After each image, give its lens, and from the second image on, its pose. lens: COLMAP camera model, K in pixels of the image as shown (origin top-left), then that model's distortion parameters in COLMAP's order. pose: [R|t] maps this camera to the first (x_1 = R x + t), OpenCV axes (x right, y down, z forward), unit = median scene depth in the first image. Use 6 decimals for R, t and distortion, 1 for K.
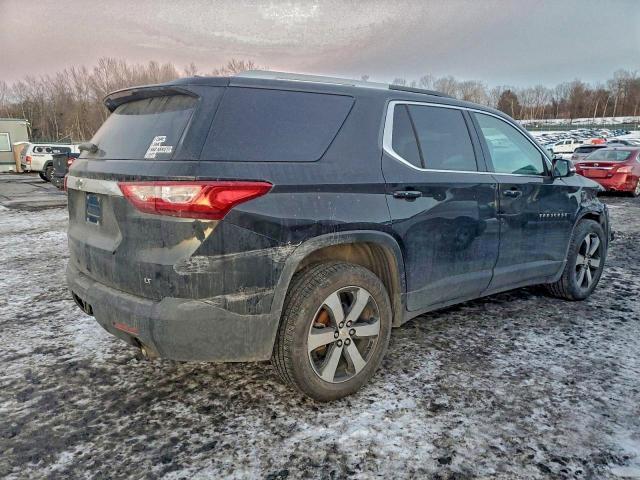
lens RADIAL K [[516.0, 0, 321.8], [0, 516.0, 246.0], [0, 0, 1]] dist [0.031490, -0.009043]
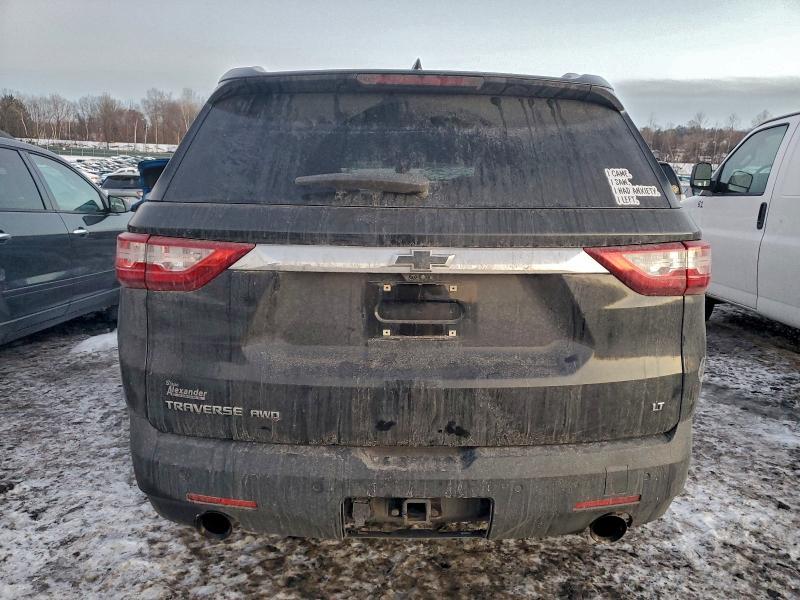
lens RADIAL K [[645.0, 0, 402.7], [0, 645.0, 296.4], [0, 0, 1]] dist [0.031490, -0.009043]
pose [[0.603818, -0.123177, 0.787547, -0.884356], [0.127826, 0.990165, 0.056863, -0.114298], [-0.786806, 0.066334, 0.613625, 0.608481]]
